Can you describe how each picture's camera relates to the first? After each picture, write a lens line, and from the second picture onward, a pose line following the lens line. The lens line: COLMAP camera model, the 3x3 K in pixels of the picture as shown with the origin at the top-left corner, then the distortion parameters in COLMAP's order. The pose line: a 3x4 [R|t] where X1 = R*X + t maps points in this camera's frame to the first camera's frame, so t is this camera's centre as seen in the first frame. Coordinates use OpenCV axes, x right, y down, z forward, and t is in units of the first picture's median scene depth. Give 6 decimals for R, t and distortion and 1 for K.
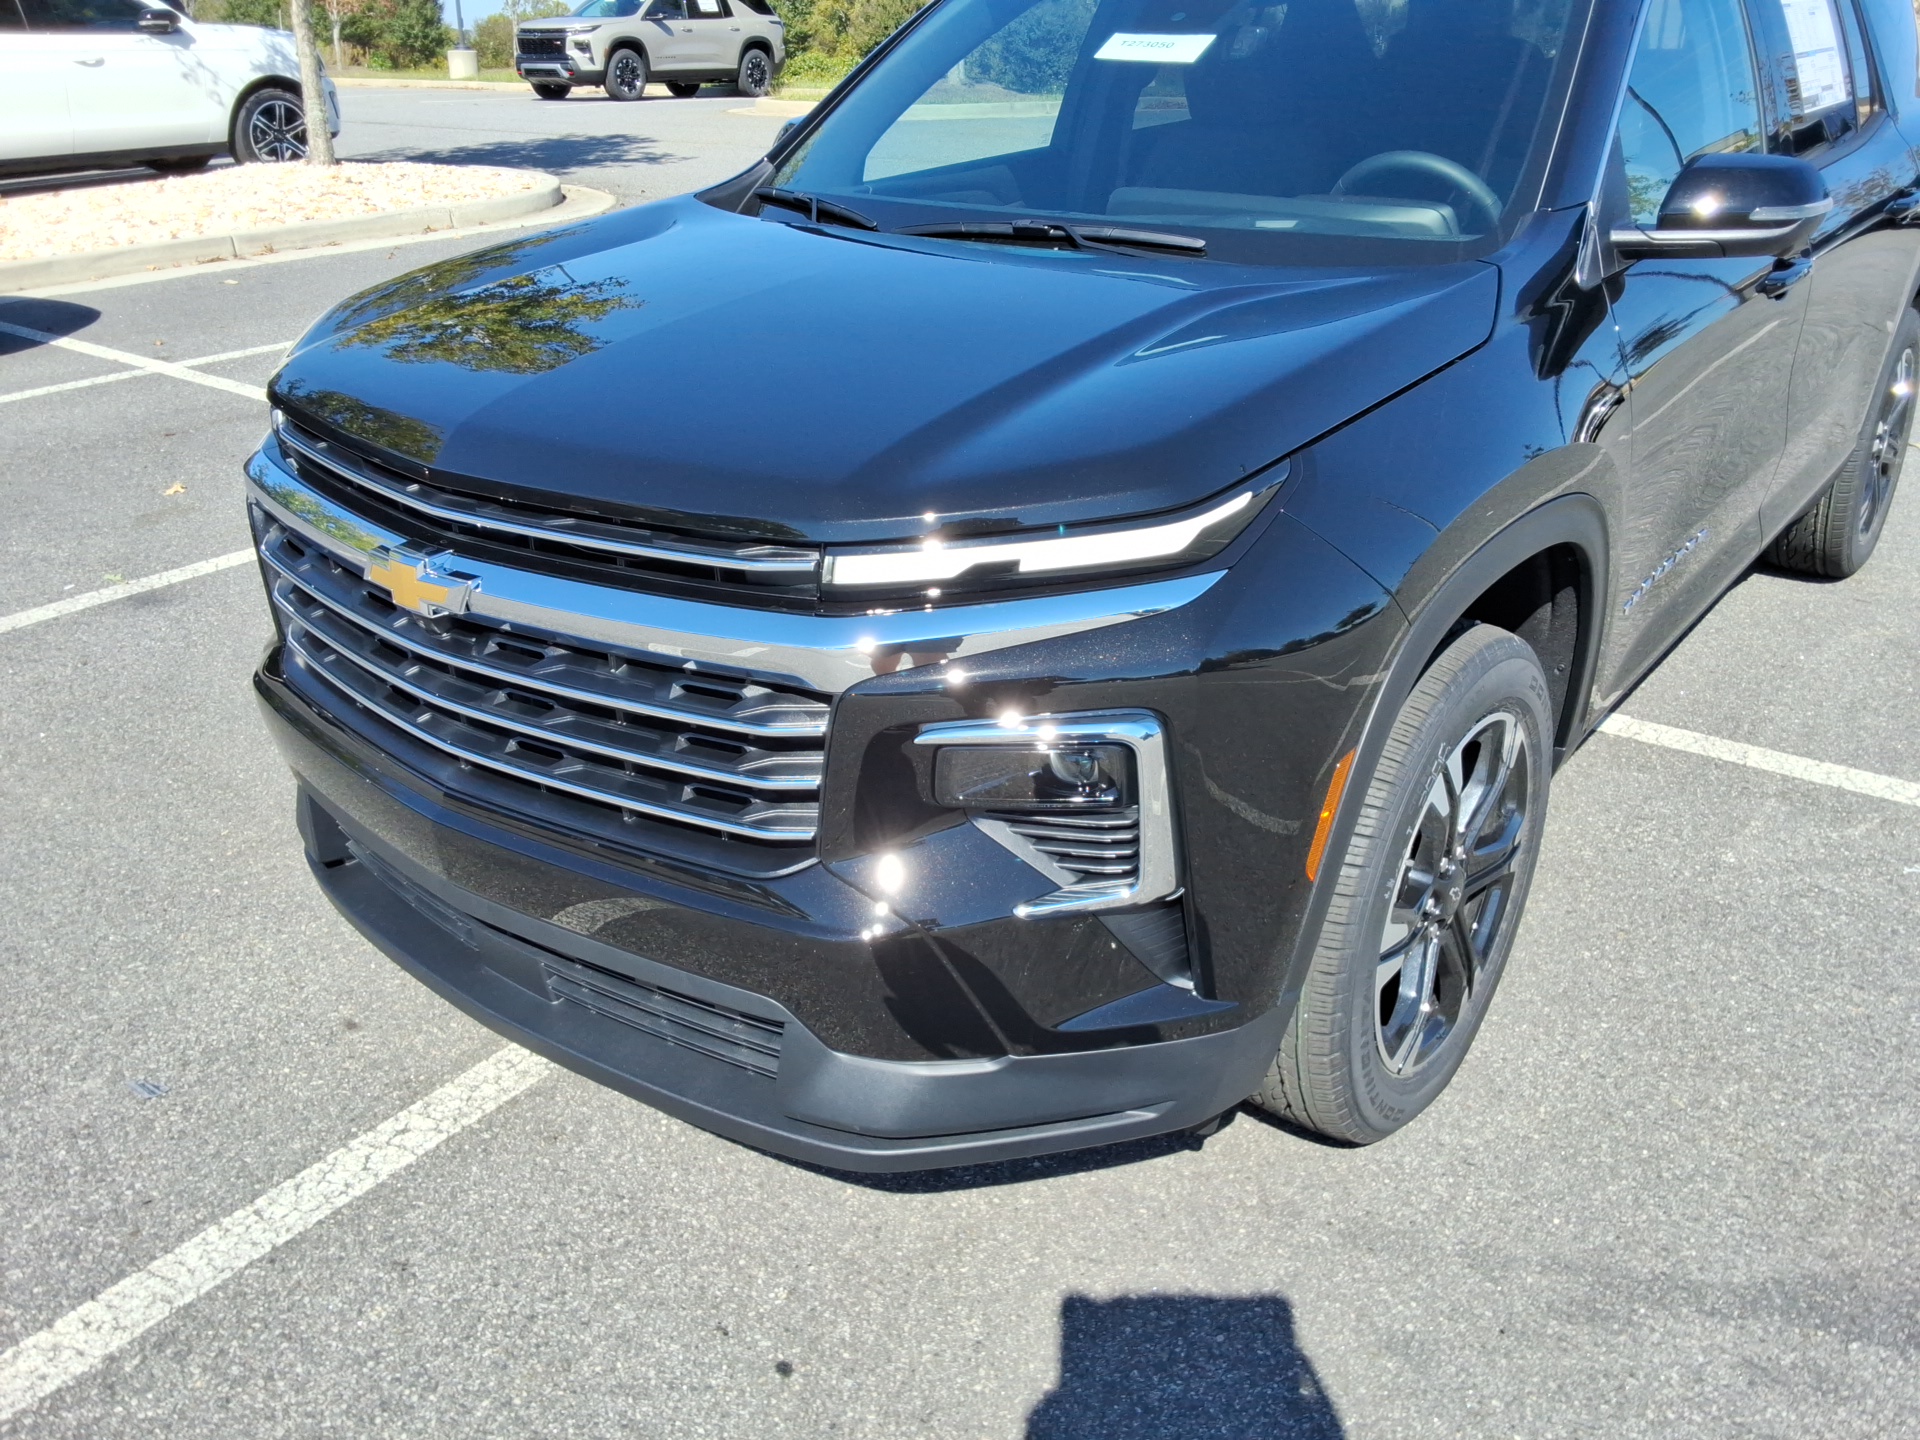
lens RADIAL K [[1558.0, 0, 966.3], [0, 1558.0, 679.1], [0, 0, 1]] dist [0.099302, -0.146546]
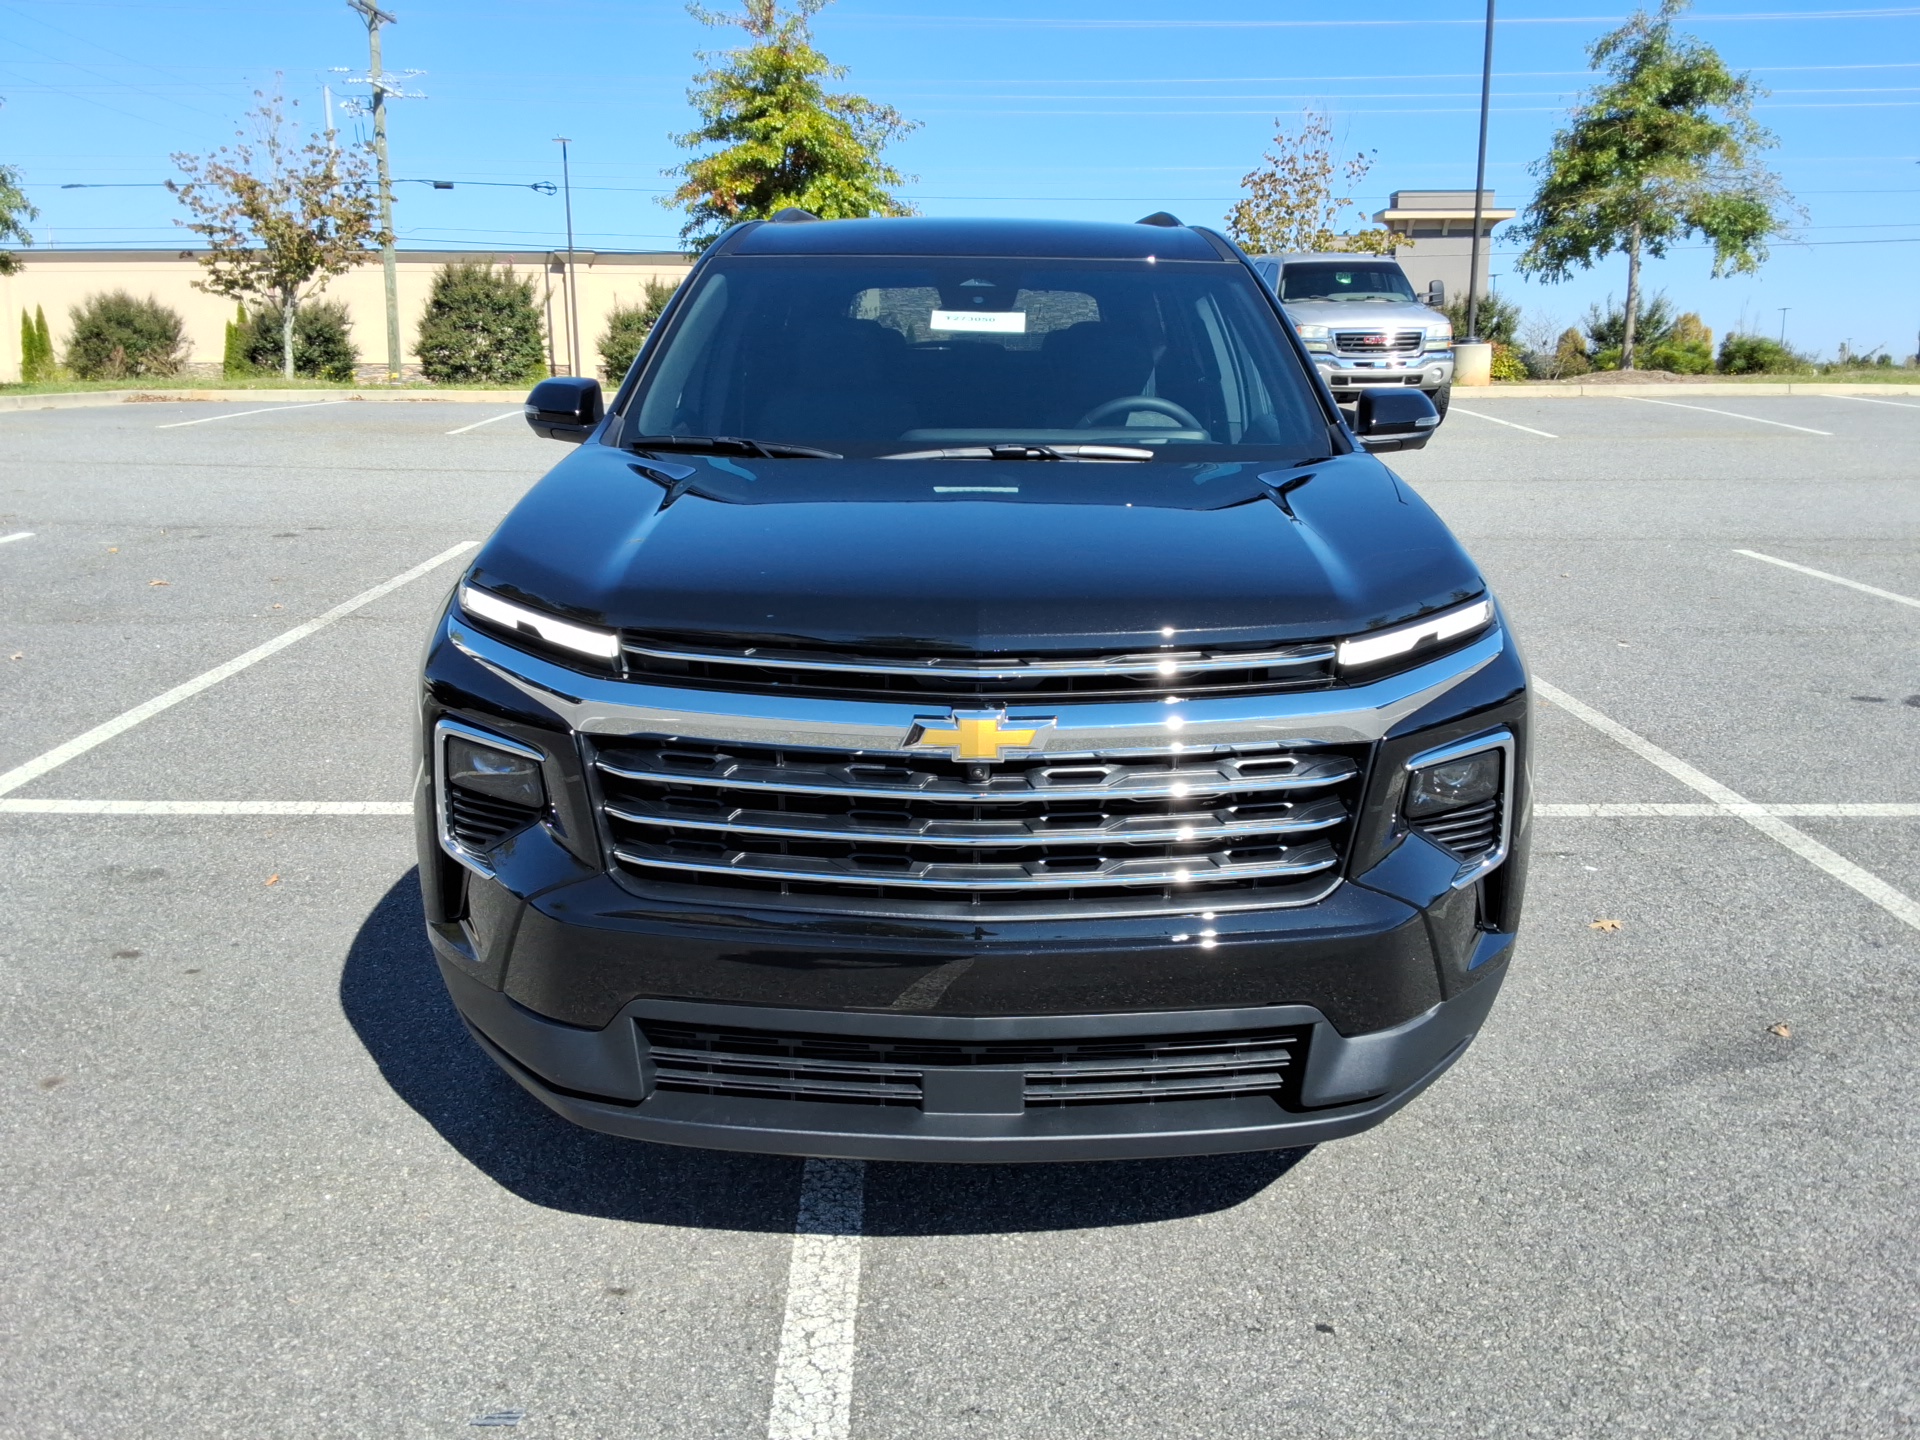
lens RADIAL K [[1558.0, 0, 948.5], [0, 1558.0, 671.1], [0, 0, 1]] dist [0.099302, -0.146546]
pose [[0.785251, -0.115965, 0.608221, -0.945203], [0.226342, 0.968082, -0.107644, 0.010659], [-0.576325, 0.222193, 0.786435, 0.088639]]
